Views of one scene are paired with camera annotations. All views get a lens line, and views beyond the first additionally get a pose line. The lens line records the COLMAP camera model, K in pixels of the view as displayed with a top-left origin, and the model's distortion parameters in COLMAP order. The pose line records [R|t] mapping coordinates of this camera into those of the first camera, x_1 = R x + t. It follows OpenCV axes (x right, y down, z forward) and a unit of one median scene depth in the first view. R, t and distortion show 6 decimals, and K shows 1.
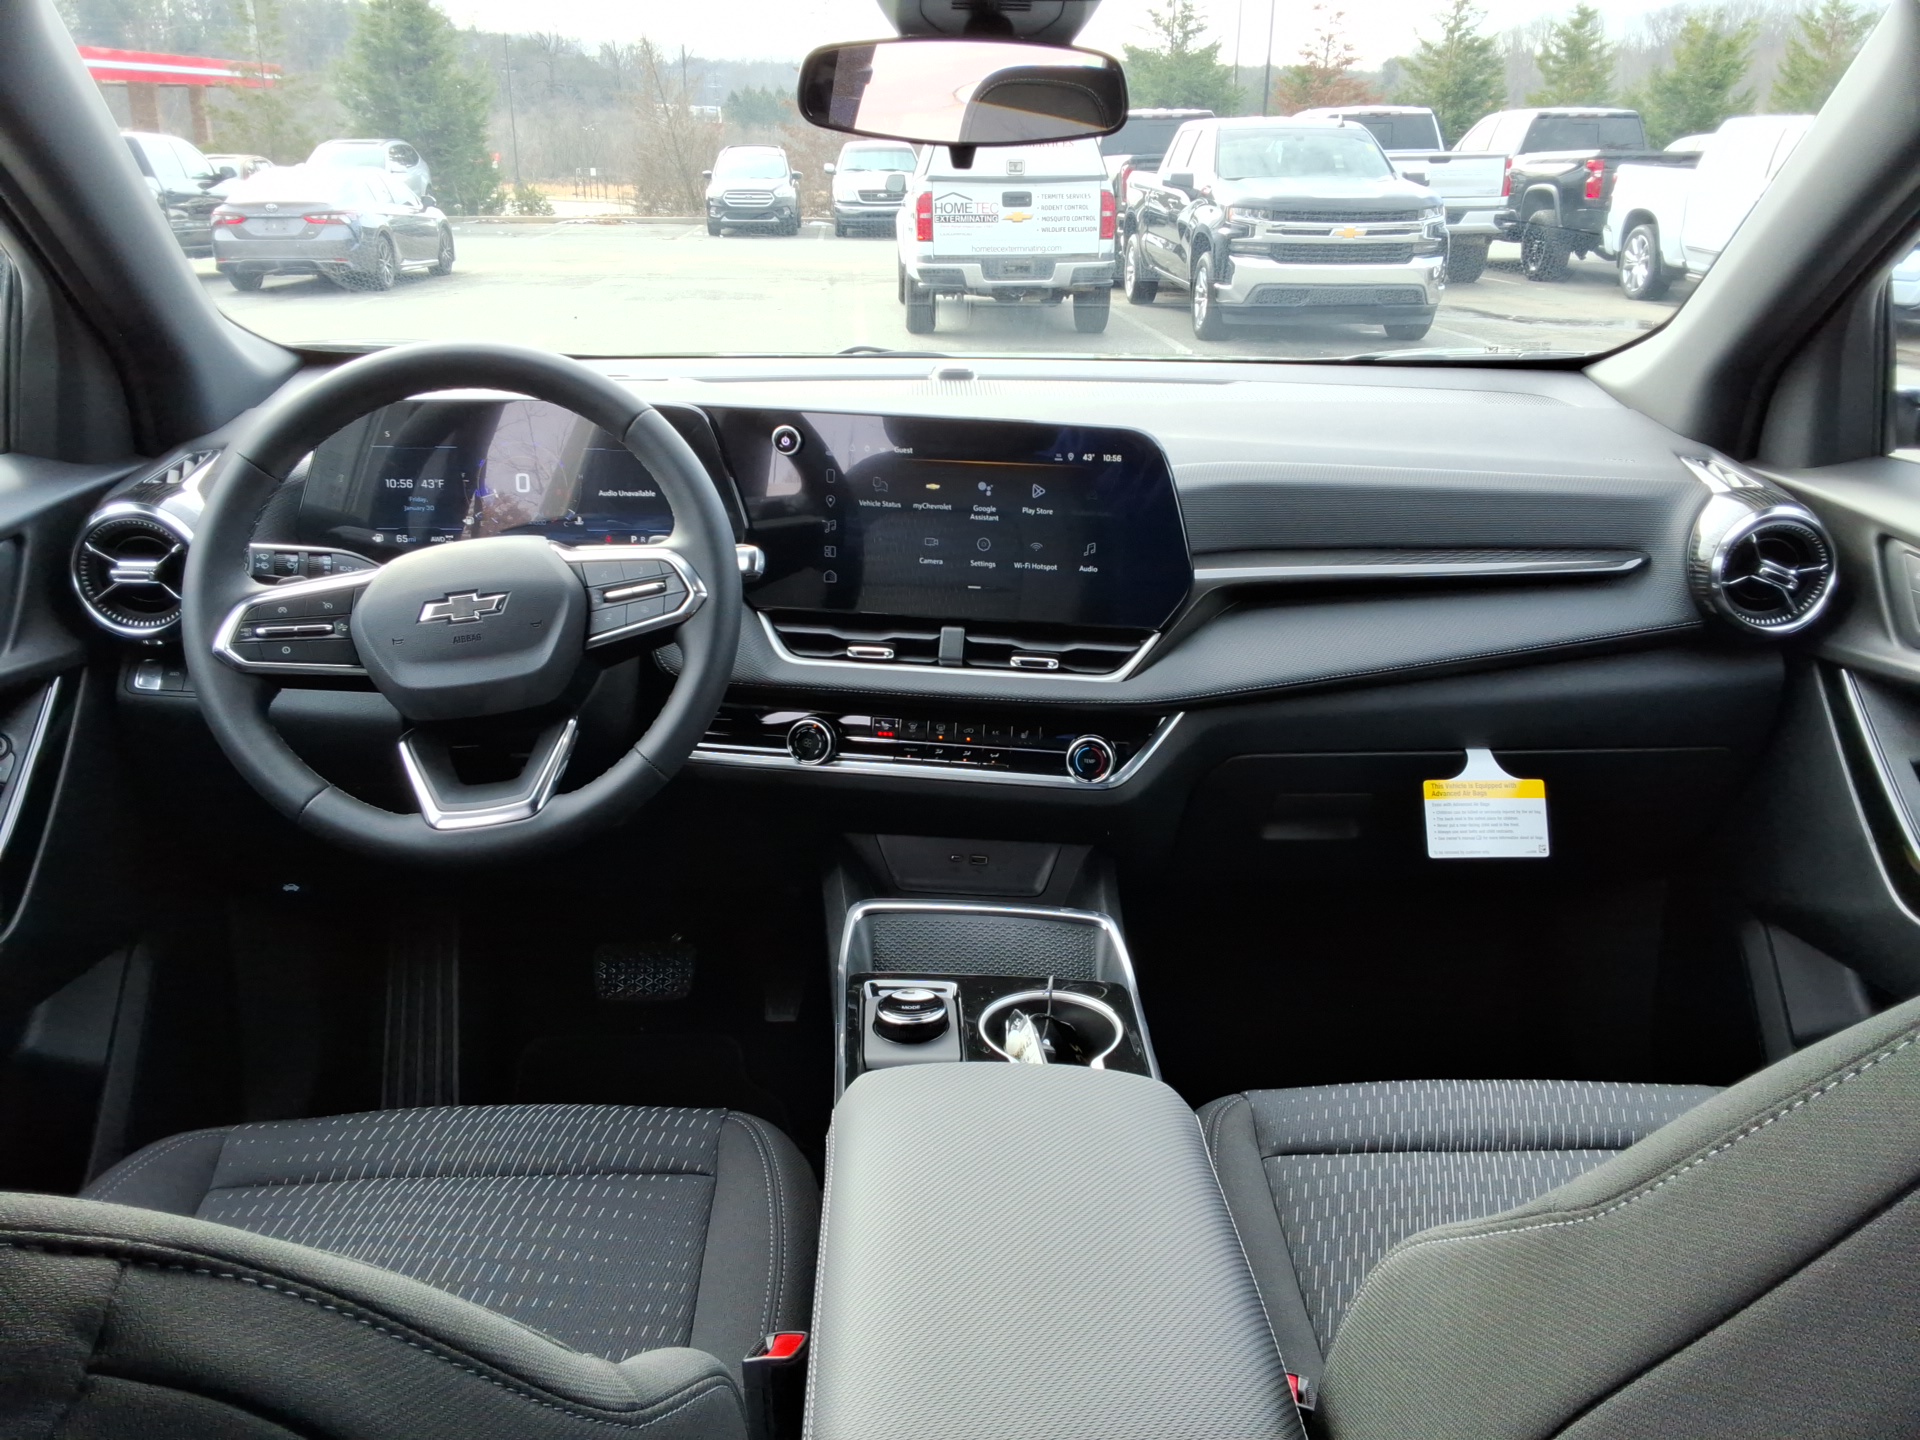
lens RADIAL K [[1533.0, 0, 970.4], [0, 1533.0, 707.8], [0, 0, 1]] dist [0.096070, -0.141050]
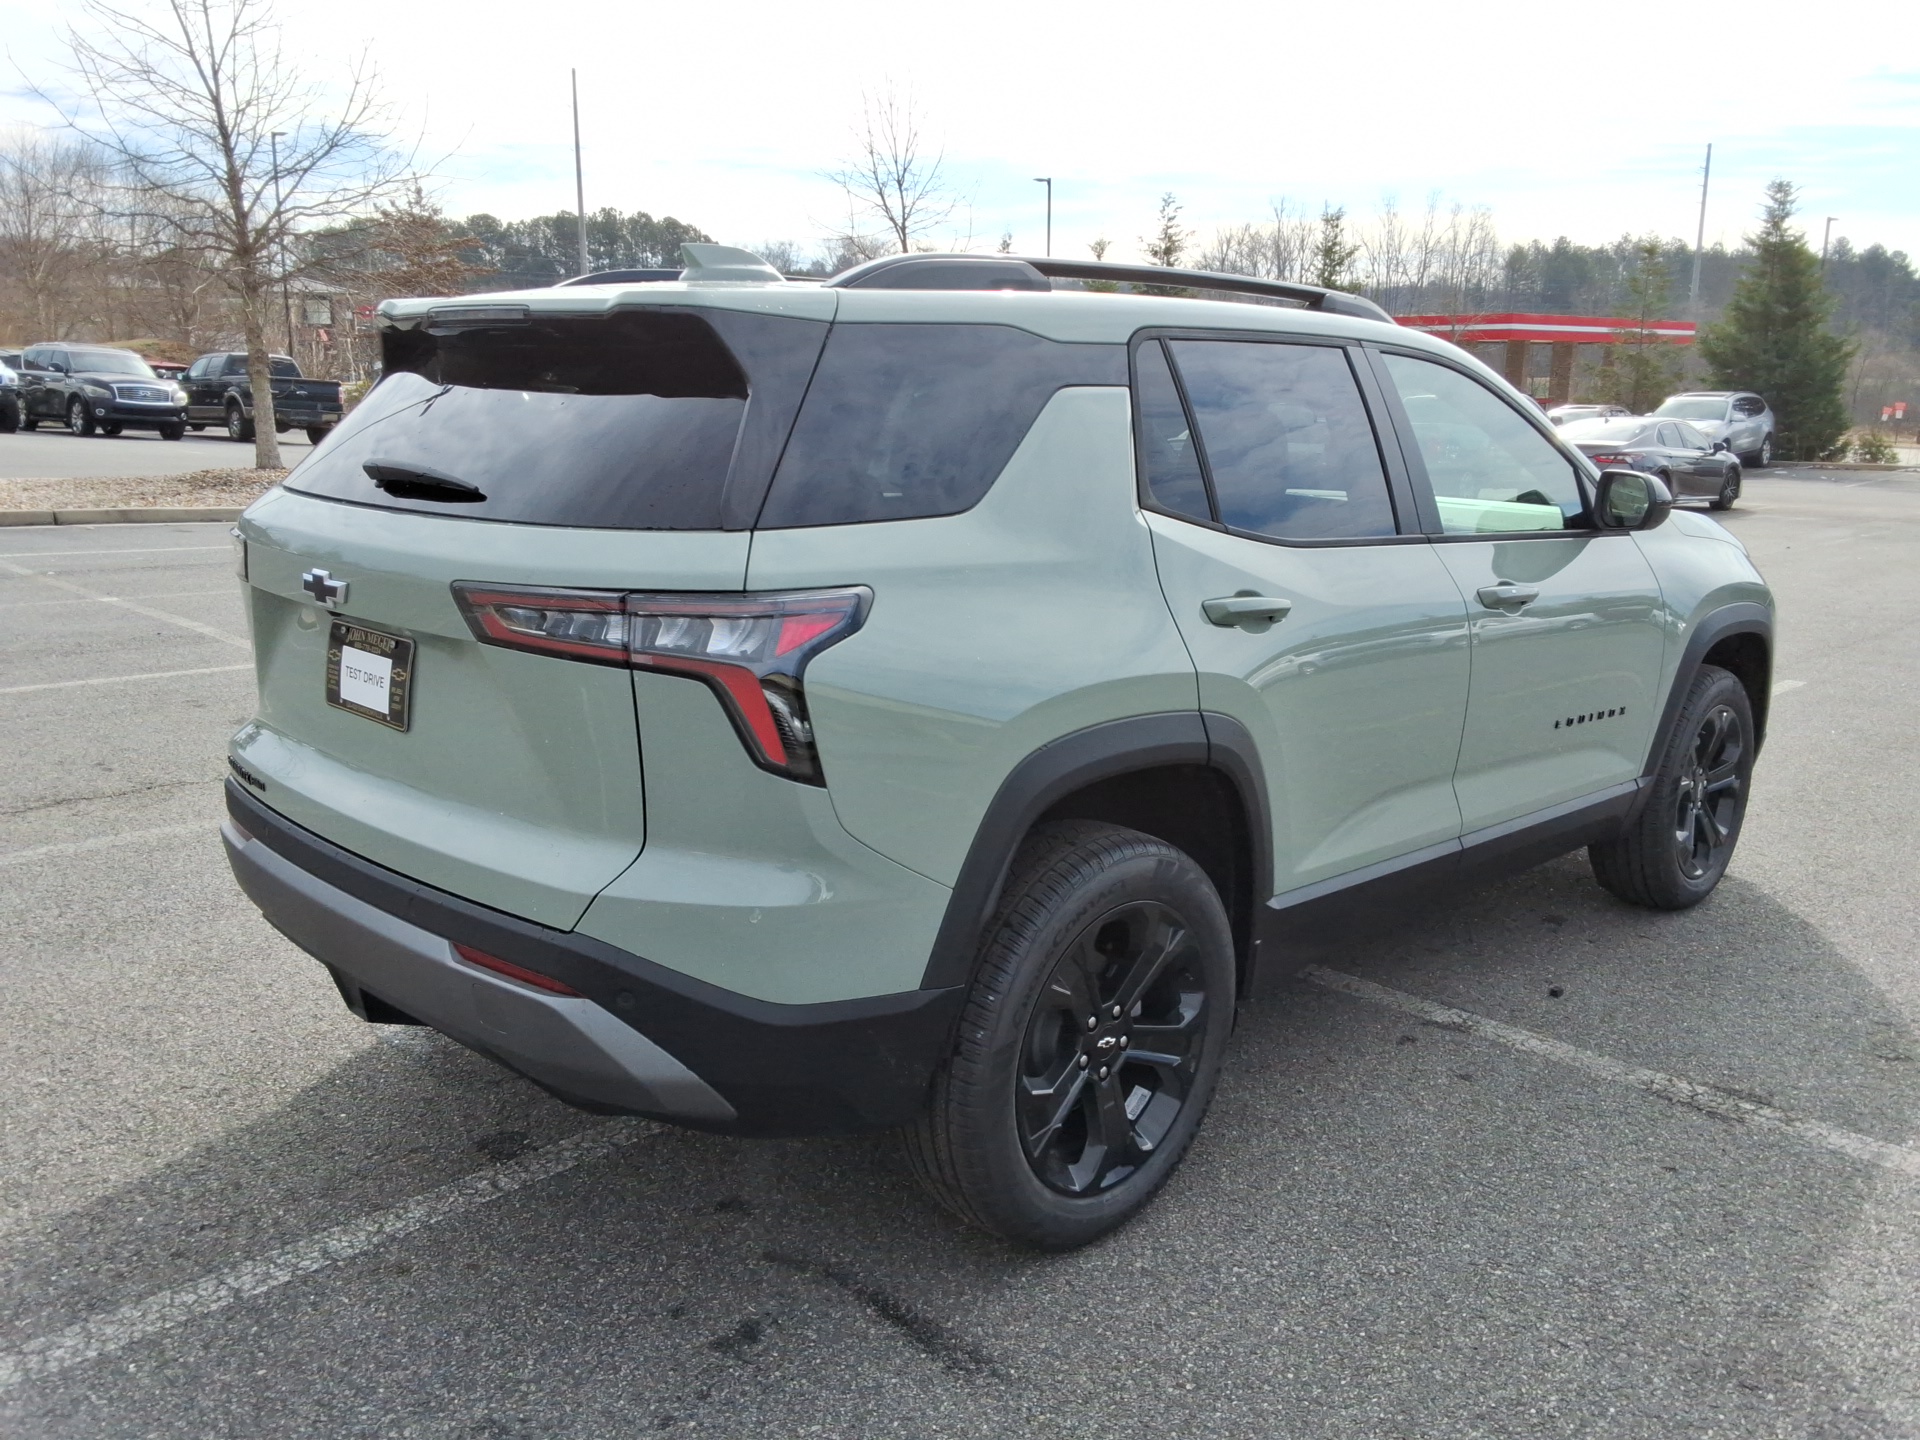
lens RADIAL K [[1533.0, 0, 980.5], [0, 1533.0, 712.4], [0, 0, 1]] dist [0.096070, -0.141050]
pose [[0.682739, 0.149784, -0.715145, 0.076140], [-0.250999, 0.967279, -0.037033, 0.024175], [0.686198, 0.204785, 0.697994, -0.075834]]
